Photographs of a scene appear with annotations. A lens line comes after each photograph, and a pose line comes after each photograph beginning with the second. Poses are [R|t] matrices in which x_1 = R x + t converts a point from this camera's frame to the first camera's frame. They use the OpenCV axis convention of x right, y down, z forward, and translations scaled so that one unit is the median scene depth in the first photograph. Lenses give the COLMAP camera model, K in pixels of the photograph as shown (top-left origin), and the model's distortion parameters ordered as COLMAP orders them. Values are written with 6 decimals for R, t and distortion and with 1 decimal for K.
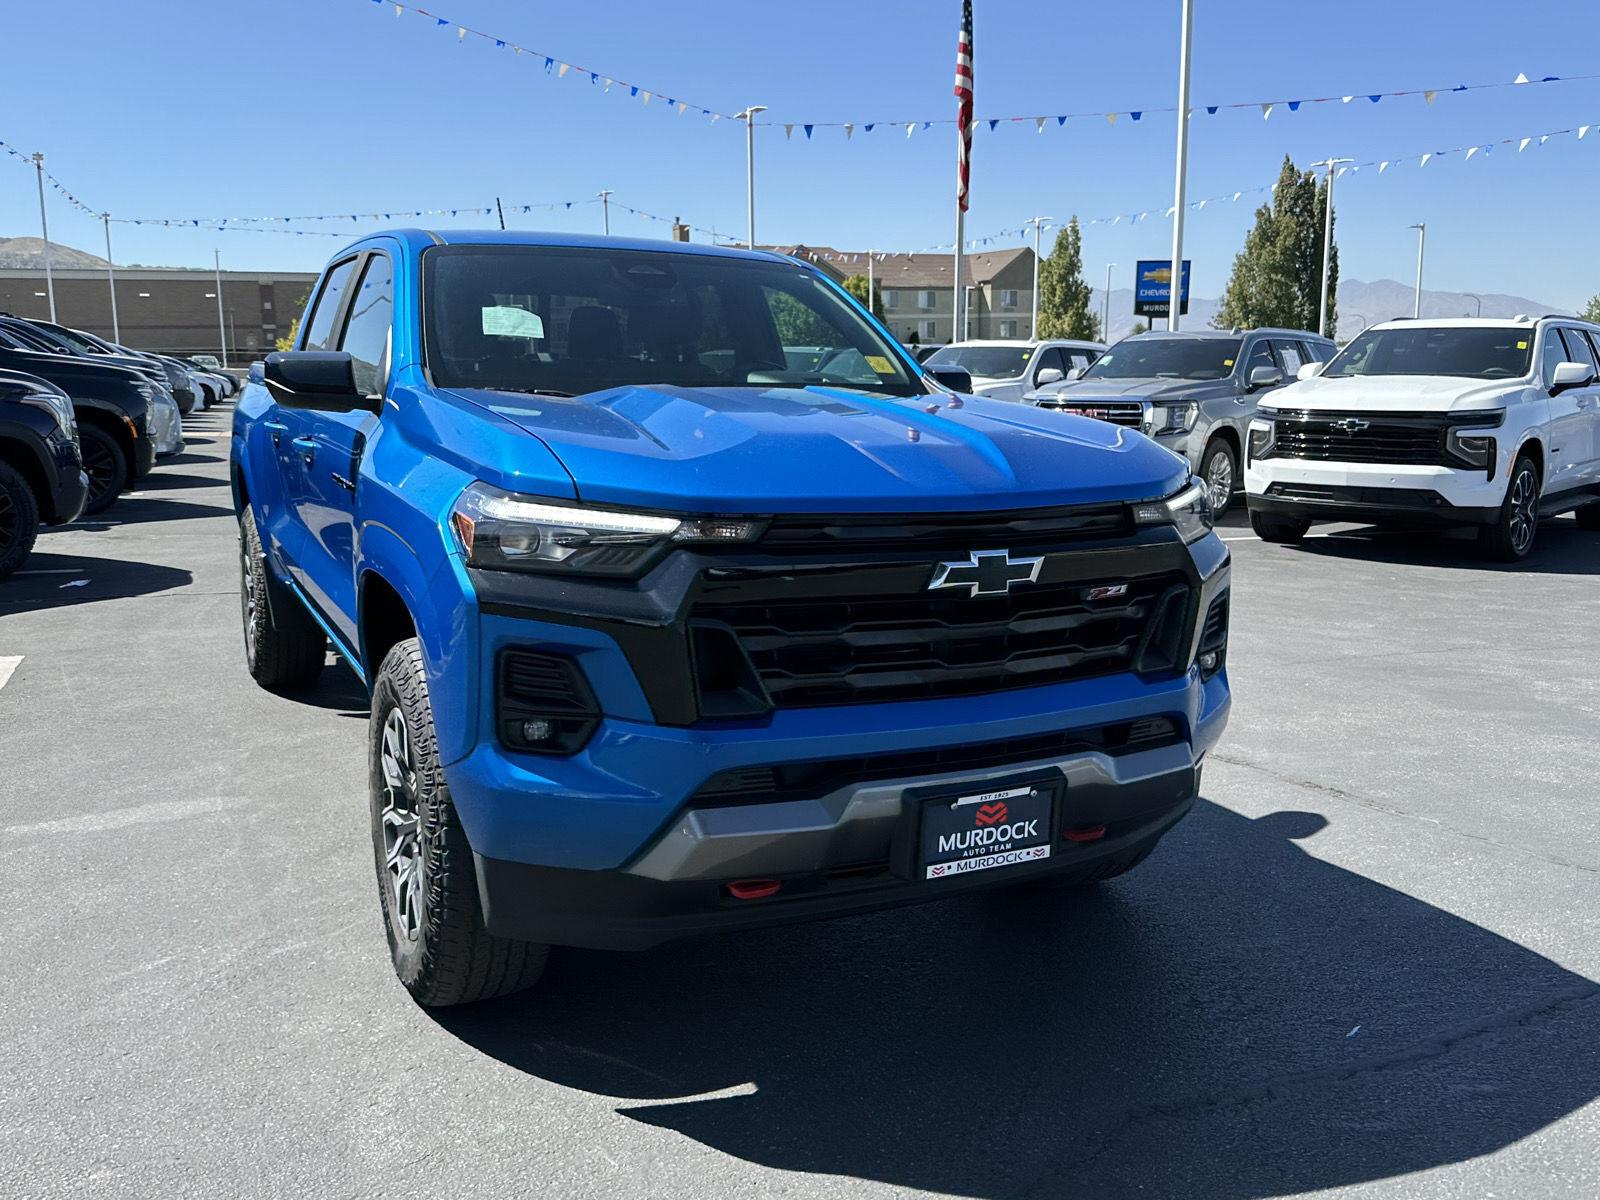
lens RADIAL K [[1386.3, 0, 802.2], [0, 1386.3, 590.4], [0, 0, 1]] dist [0.162615, -0.282721]
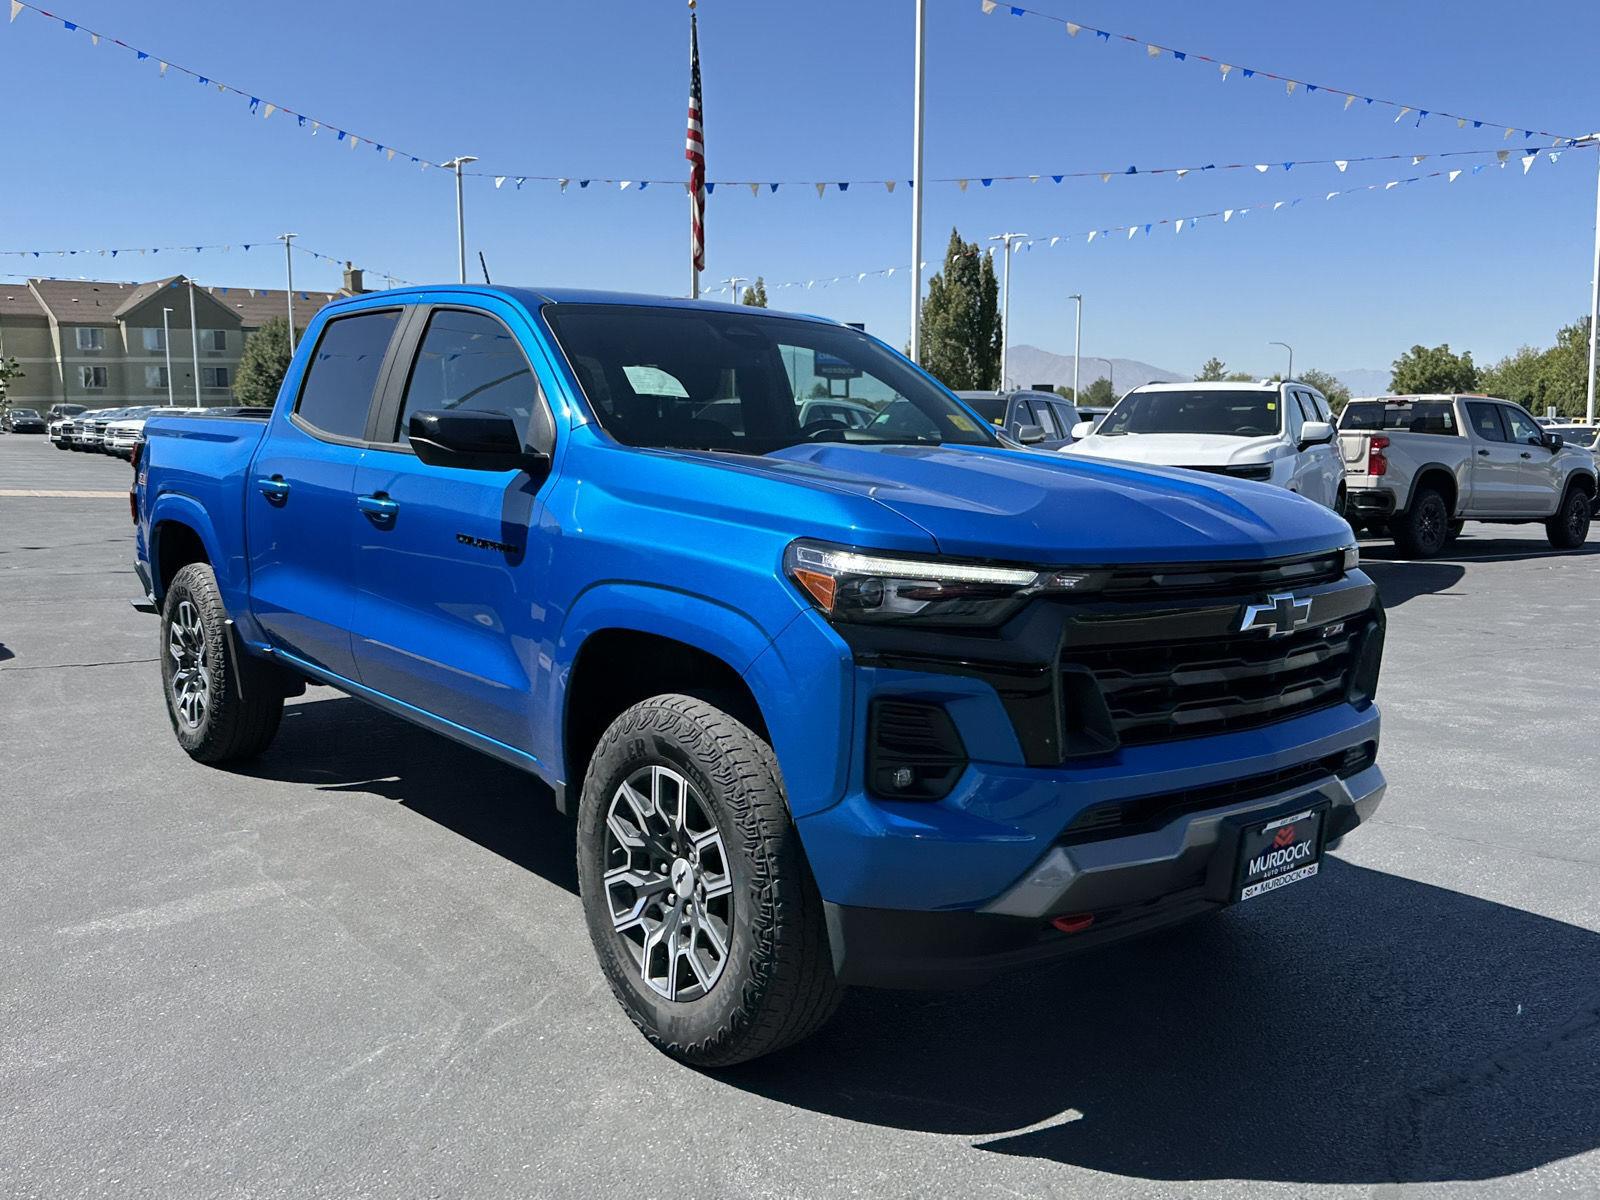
lens RADIAL K [[1386.3, 0, 802.2], [0, 1386.3, 590.4], [0, 0, 1]] dist [0.162615, -0.282721]
pose [[0.975330, -0.022544, 0.219597, -0.451444], [0.030860, 0.998928, -0.034509, -0.004522], [-0.218584, 0.040435, 0.974980, 0.006085]]
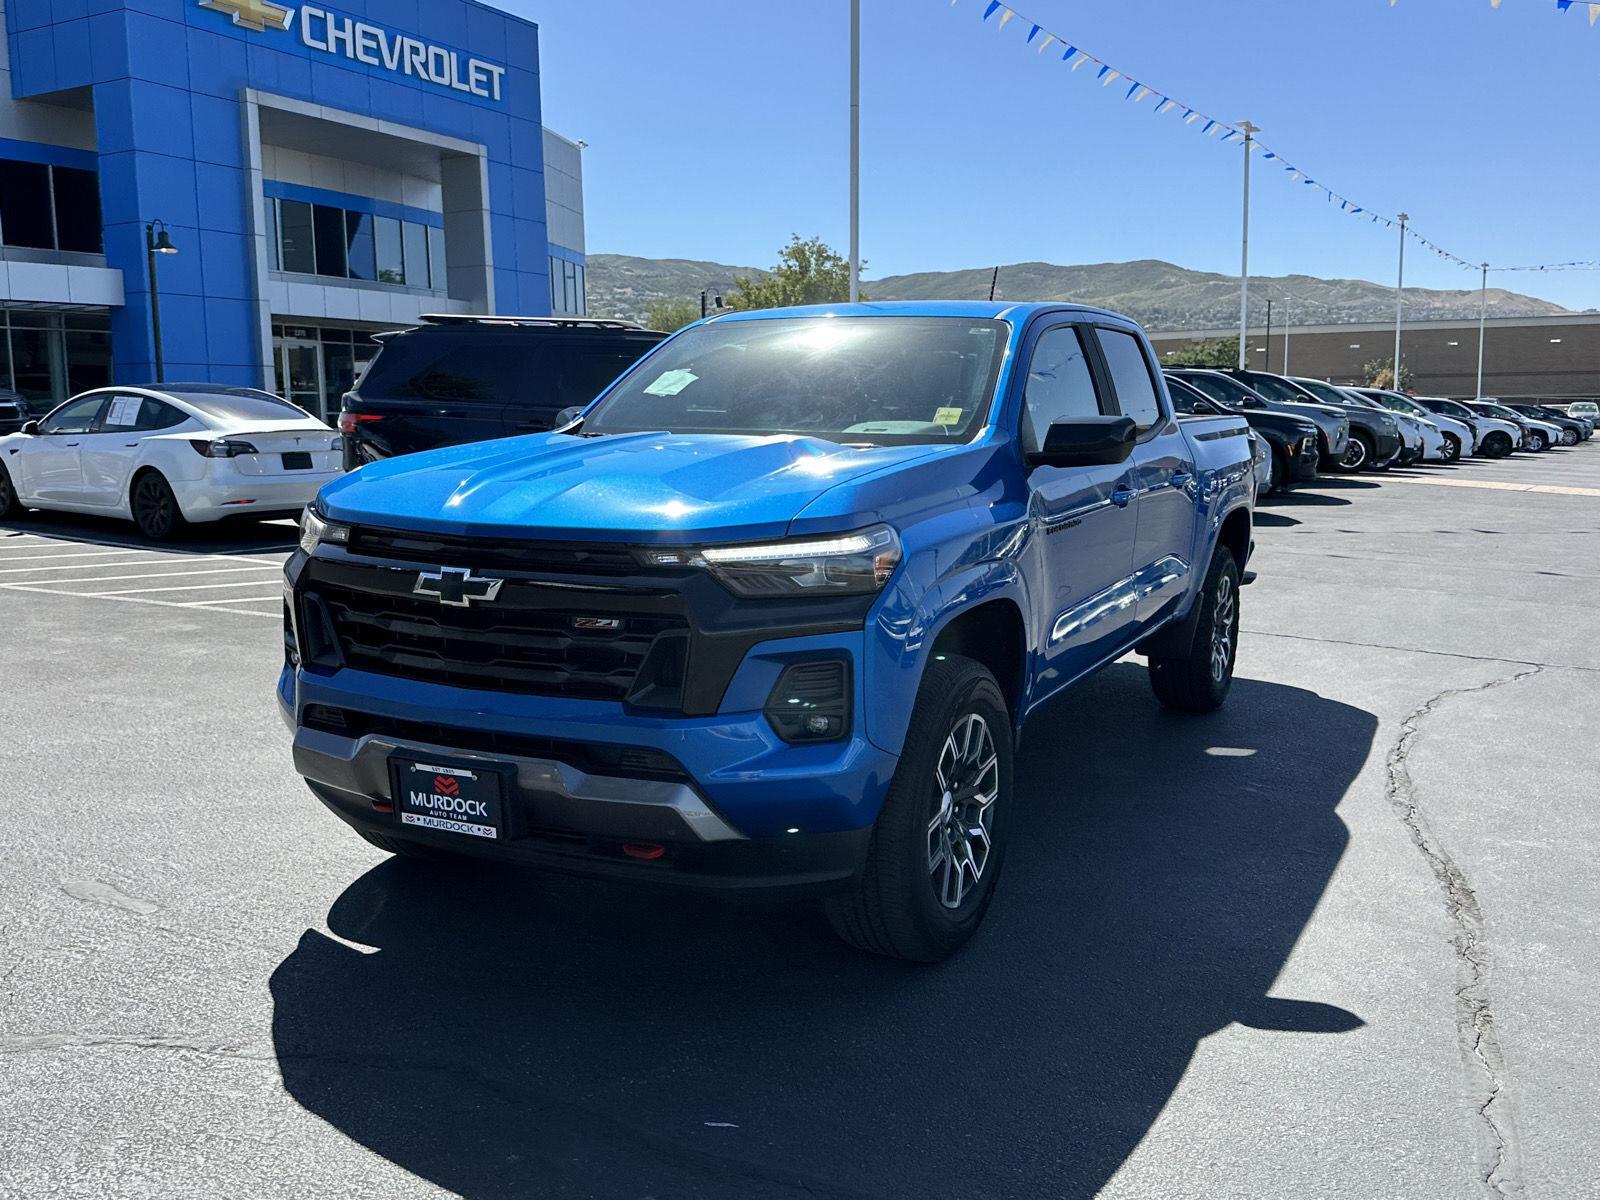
lens RADIAL K [[1386.3, 0, 802.2], [0, 1386.3, 590.4], [0, 0, 1]] dist [0.162615, -0.282721]
pose [[0.571835, 0.098431, -0.814442, 1.250309], [-0.124575, 0.991682, 0.032385, -0.083480], [0.810855, 0.082940, 0.579340, 0.514300]]
